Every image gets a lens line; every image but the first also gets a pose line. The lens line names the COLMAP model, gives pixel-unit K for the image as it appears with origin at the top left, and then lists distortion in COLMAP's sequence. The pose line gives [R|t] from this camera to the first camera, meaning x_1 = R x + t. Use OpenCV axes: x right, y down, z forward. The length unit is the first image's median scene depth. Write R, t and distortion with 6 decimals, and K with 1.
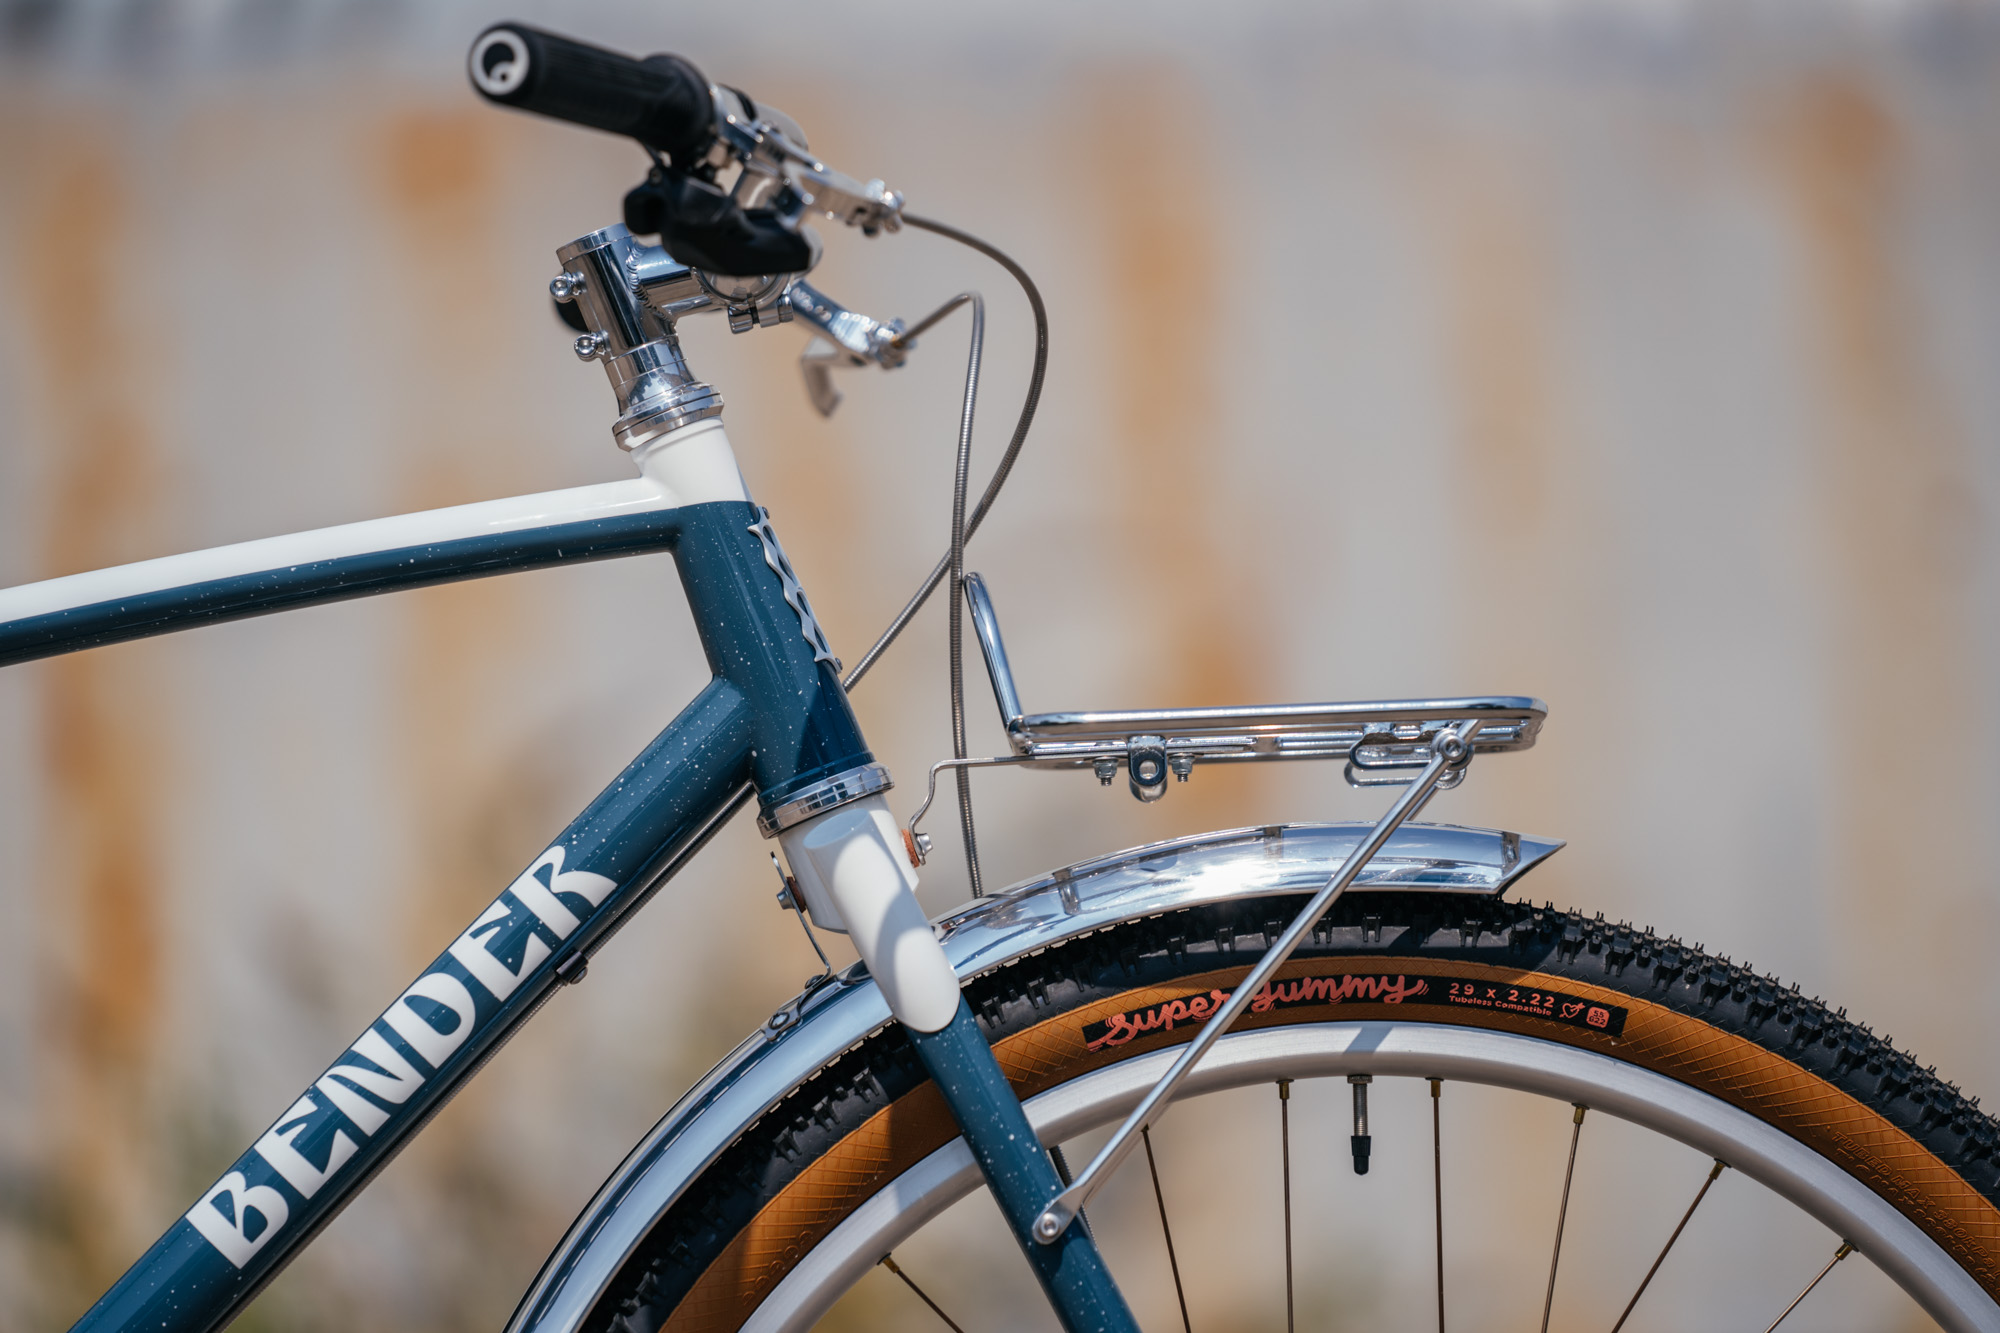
lens RADIAL K [[11787.5, 0, 990.7], [0, 11787.5, 653.9], [0, 0, 1]] dist [2.430705, 0.000000]
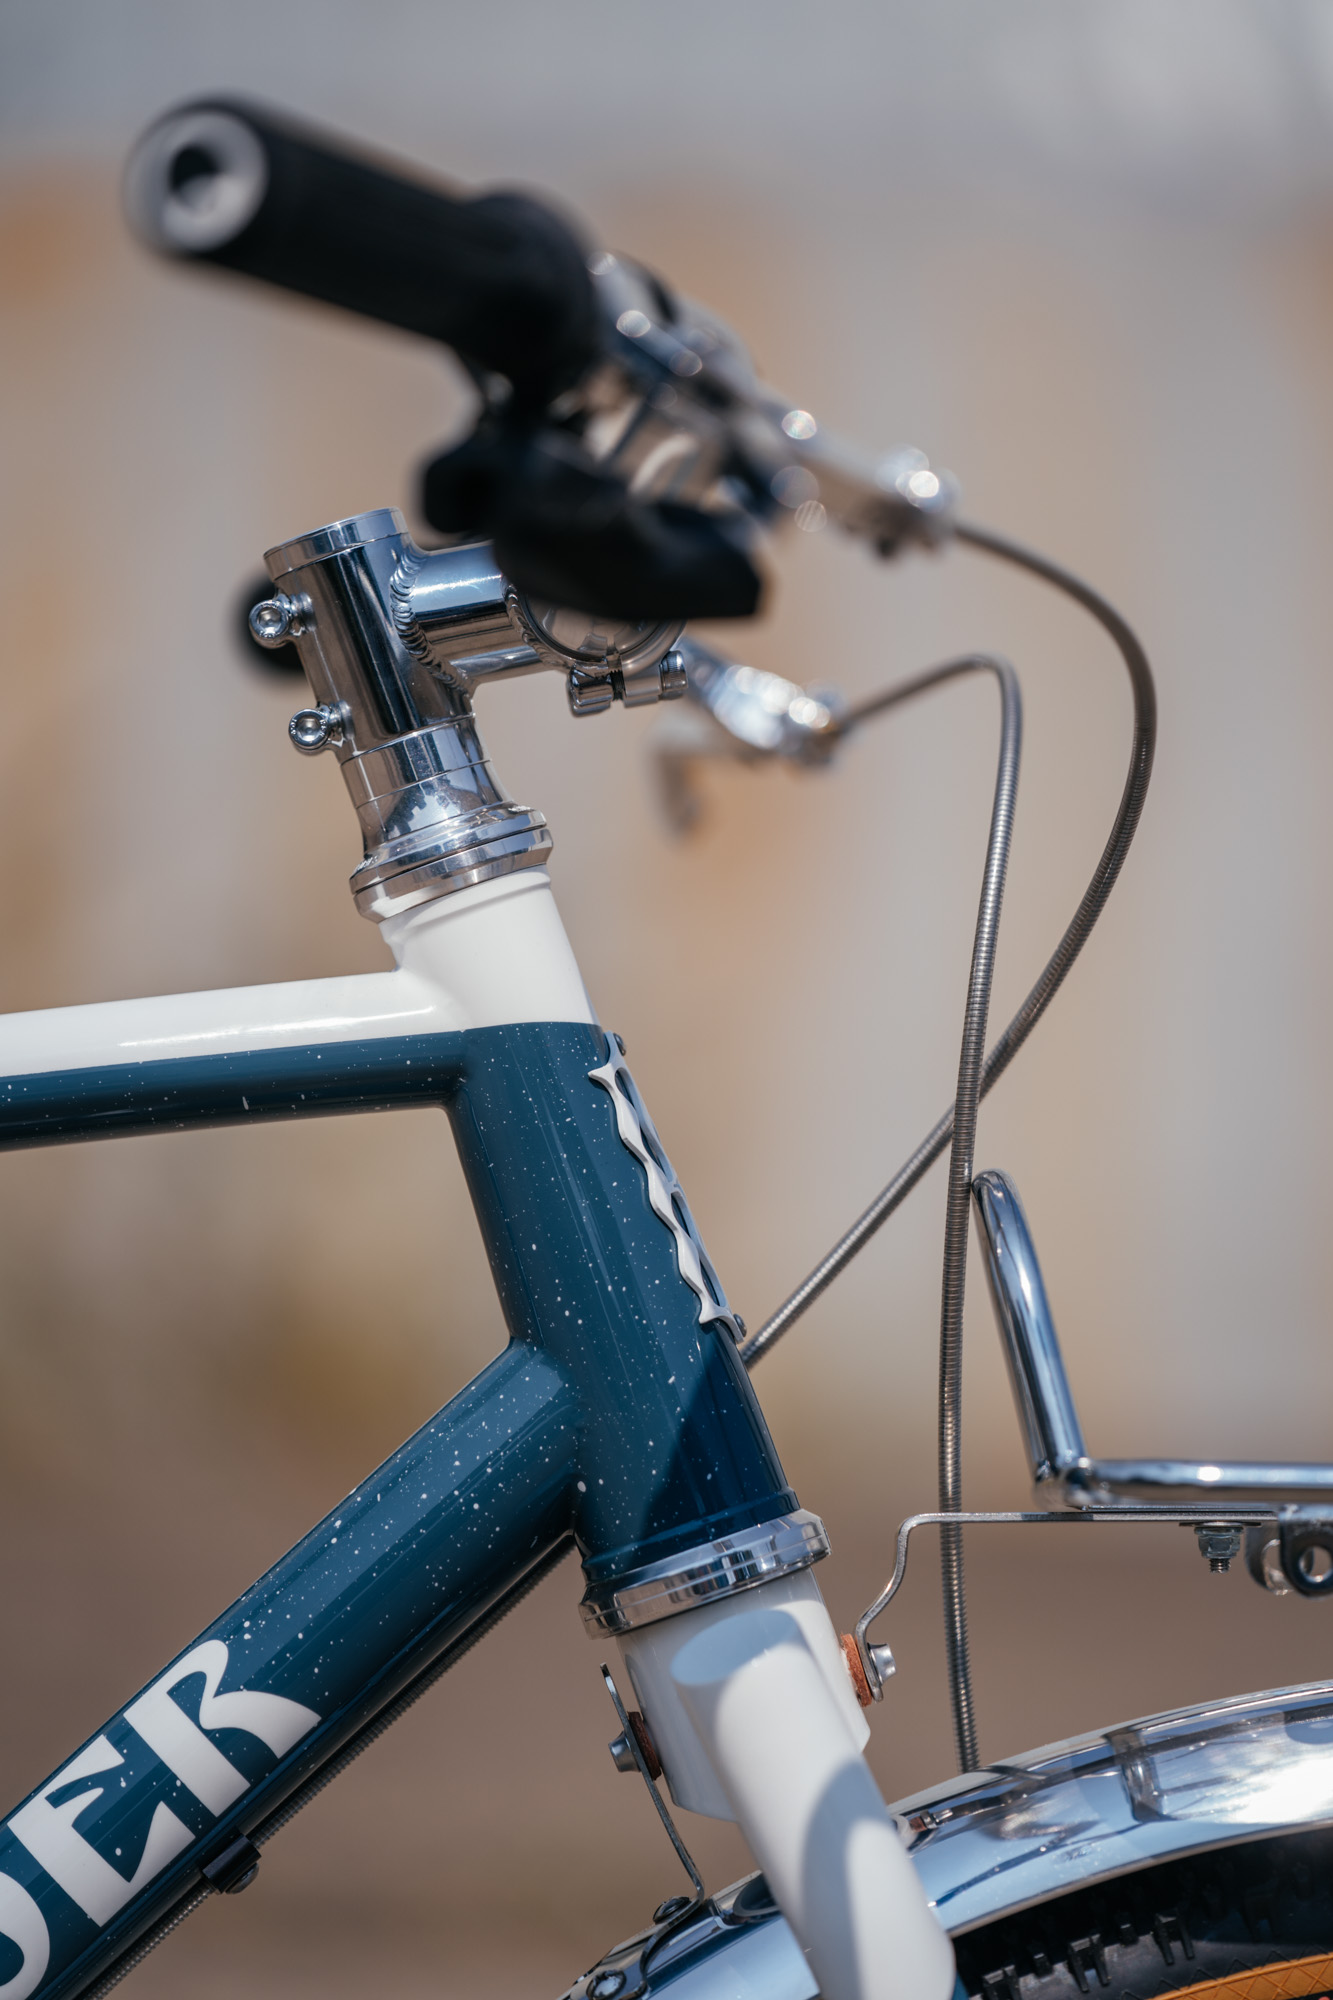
lens RADIAL K [[9323.7, 0, 563.5], [0, 9323.7, 938.4], [0, 0, 1]] dist [1.182160, 0.000000]
pose [[0.998893, 0.045808, 0.010680, -0.026689], [-0.045946, 0.998859, 0.013021, -0.022563], [-0.010071, -0.013497, 0.999858, 0.566745]]
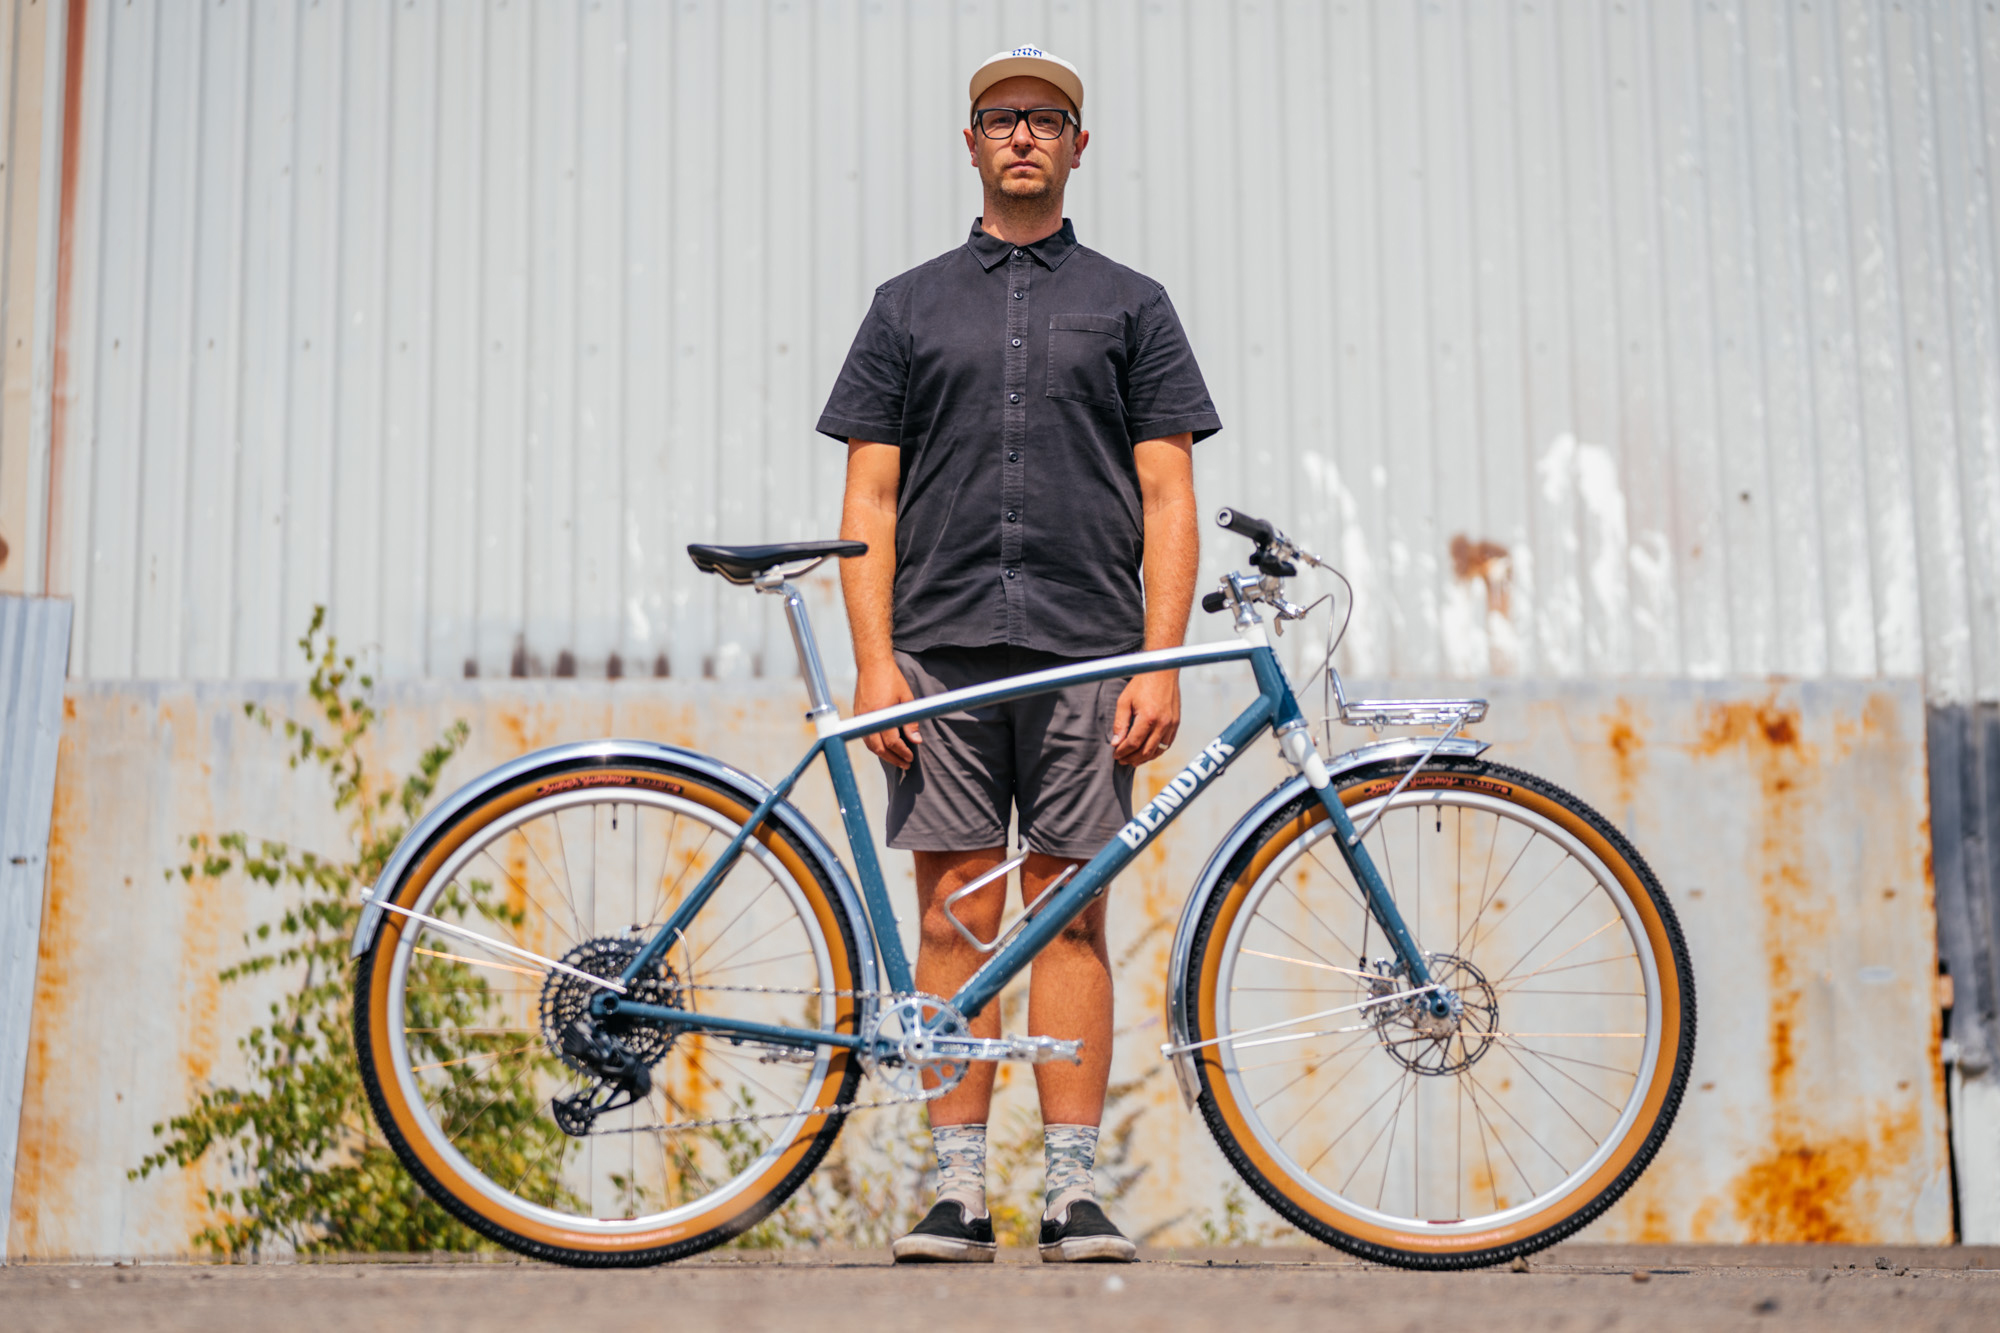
lens RADIAL K [[6525.1, 0, 1000.9], [0, 6525.1, 666.1], [0, 0, 1]] dist [-0.095829, 0.000000]
pose [[0.999836, 0.017732, -0.003711, -0.096299], [-0.017927, 0.997946, -0.061502, 0.118734], [0.002613, 0.061559, 0.998100, -1.010801]]
